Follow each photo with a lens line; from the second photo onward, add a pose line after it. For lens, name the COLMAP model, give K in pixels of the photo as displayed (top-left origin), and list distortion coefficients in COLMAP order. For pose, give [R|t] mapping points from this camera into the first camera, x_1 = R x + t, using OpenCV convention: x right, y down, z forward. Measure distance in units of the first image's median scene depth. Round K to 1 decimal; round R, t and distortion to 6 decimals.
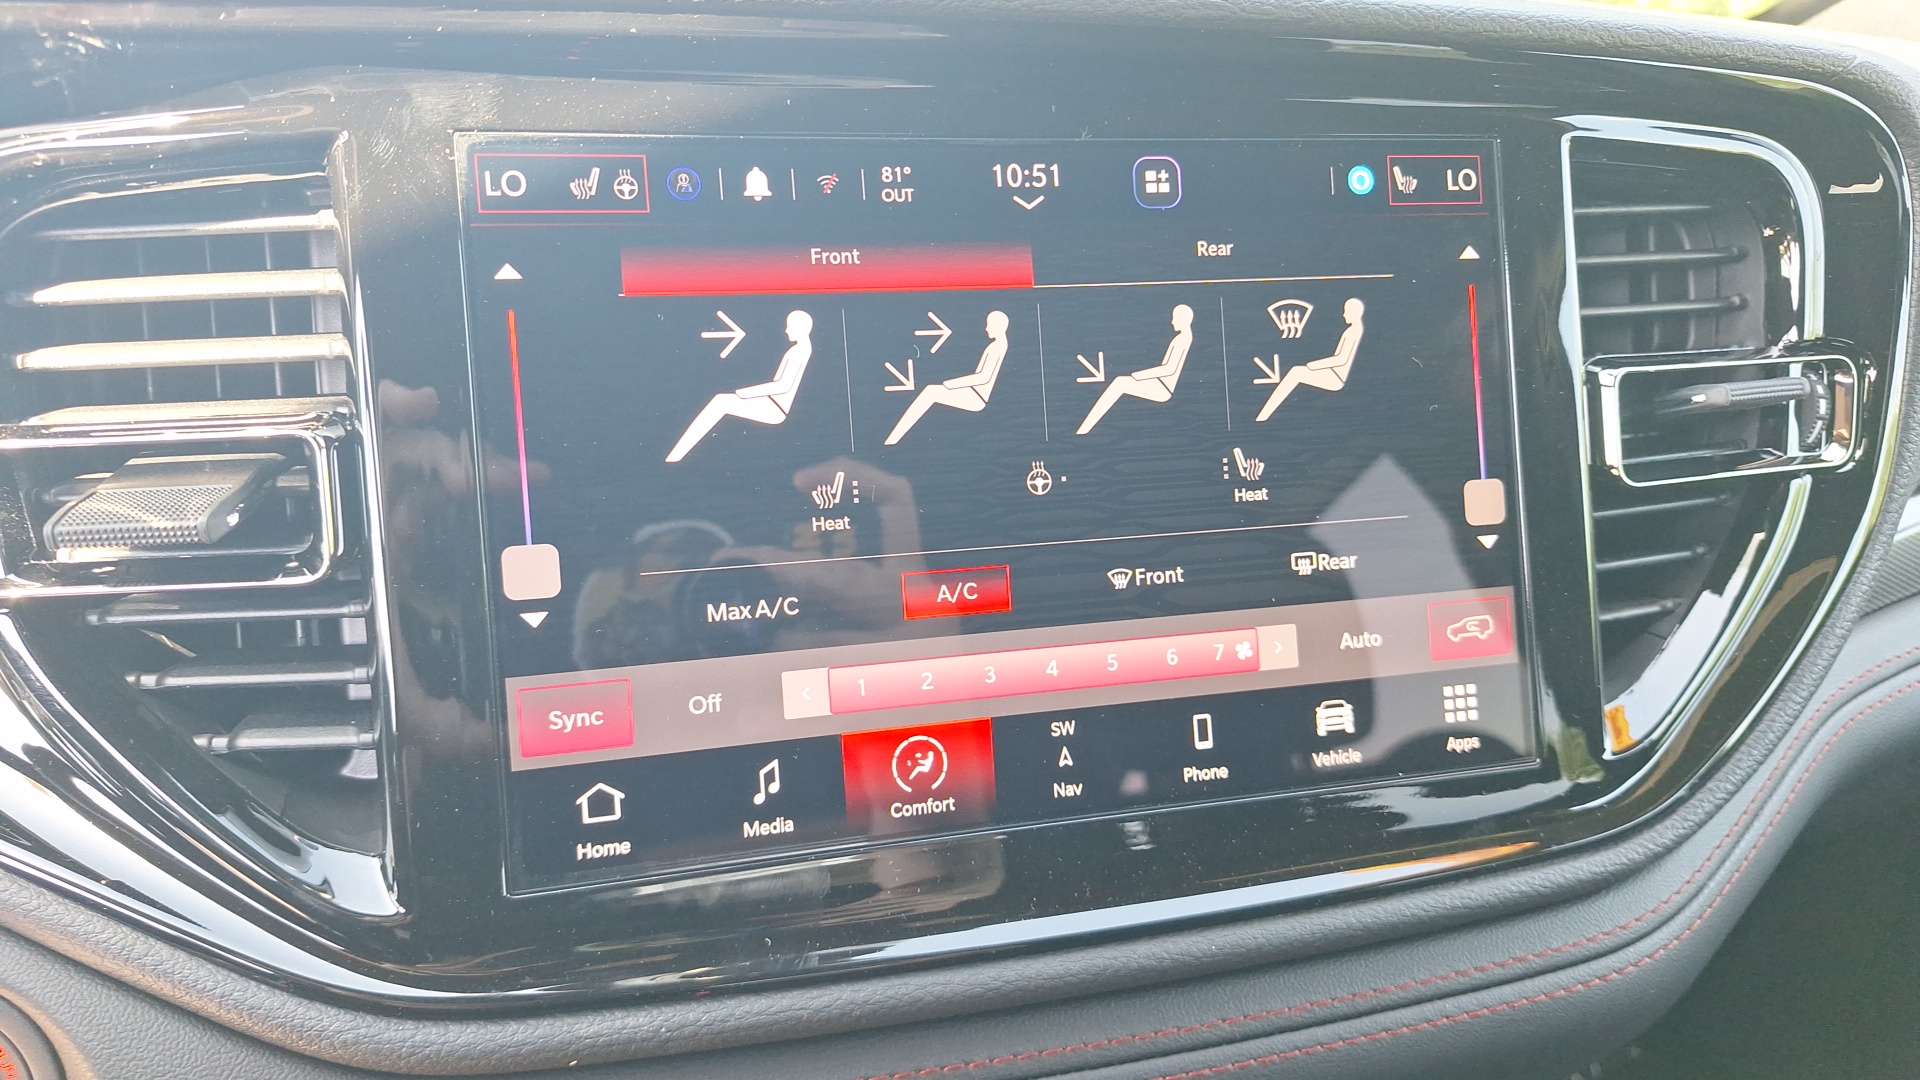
lens RADIAL K [[1325.2, 0, 939.1], [0, 1325.2, 582.4], [0, 0, 1]] dist [0.060880, -0.068133]
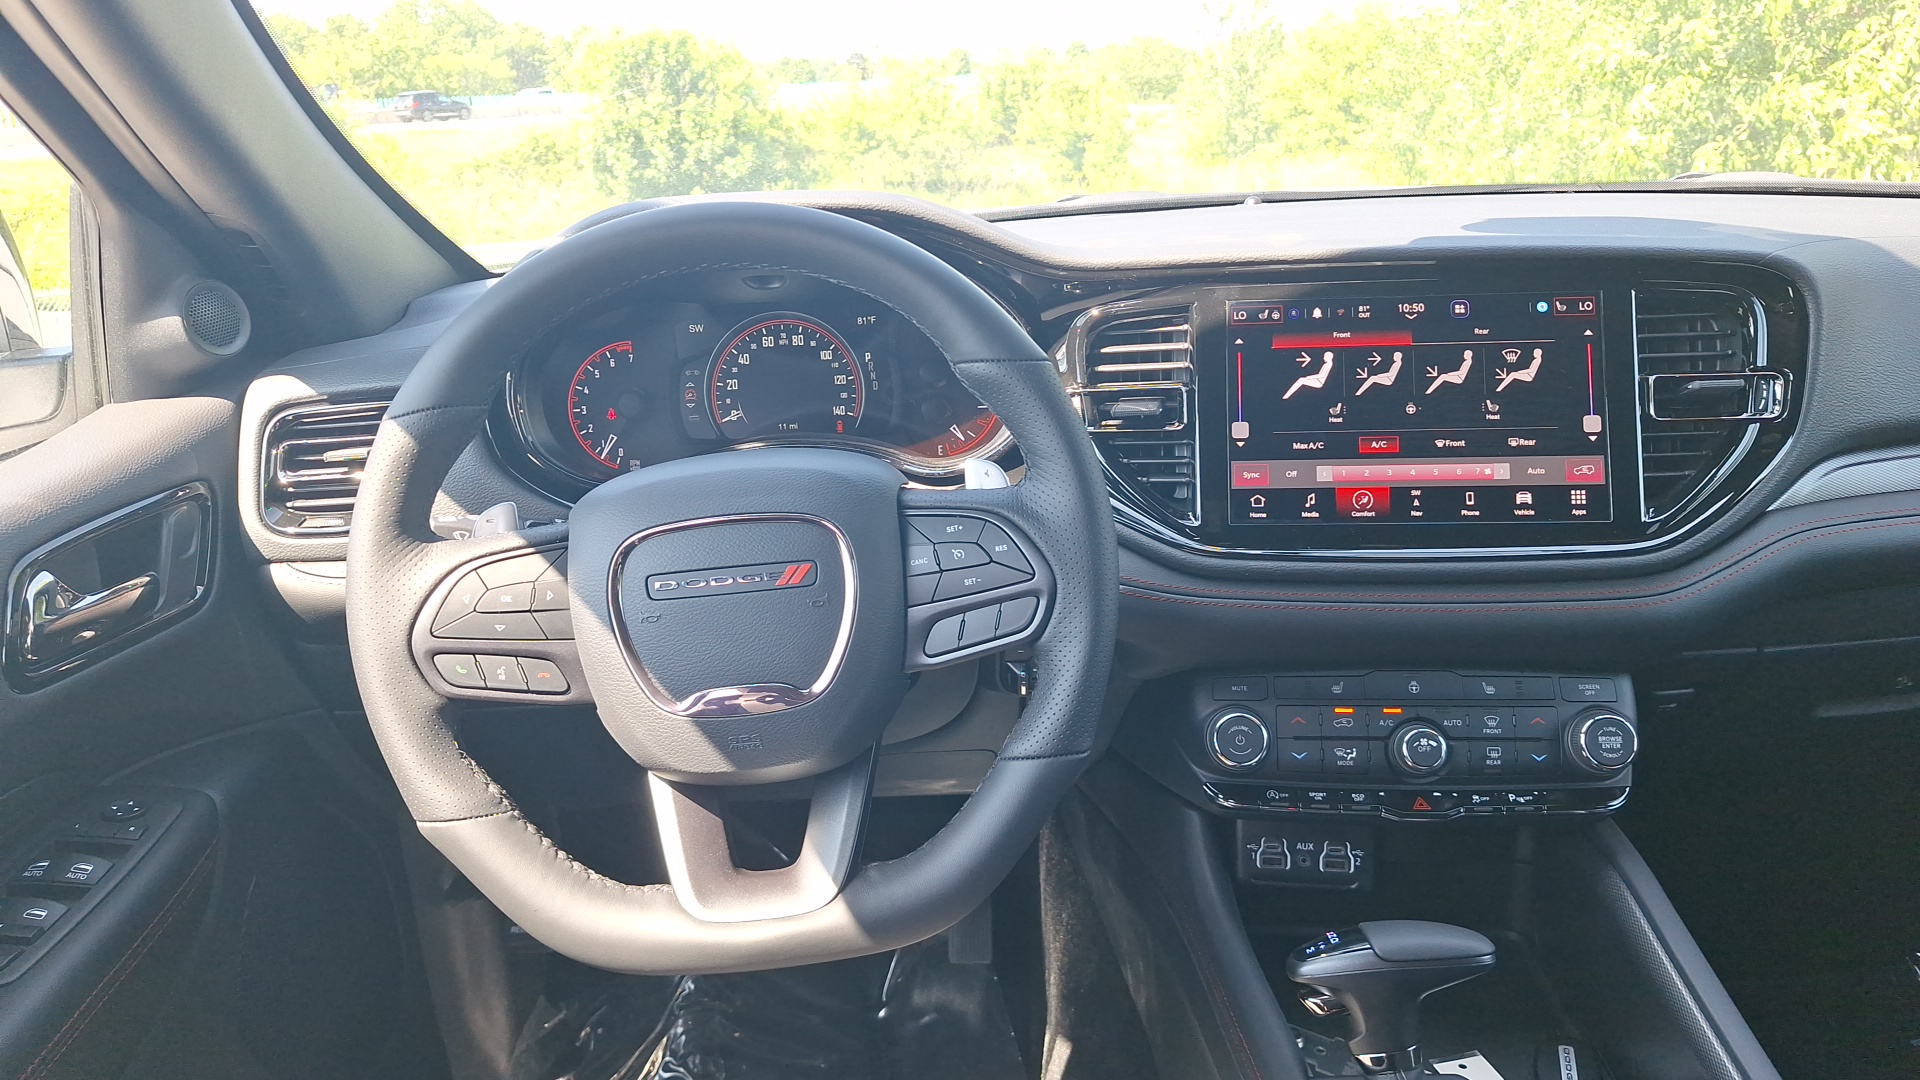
lens RADIAL K [[1325.2, 0, 954.3], [0, 1325.2, 543.5], [0, 0, 1]] dist [0.060880, -0.068133]
pose [[0.941949, 0.038045, -0.333594, 0.121761], [-0.078232, 0.991082, -0.107870, 0.622800], [0.326515, 0.127706, 0.936525, -2.076648]]
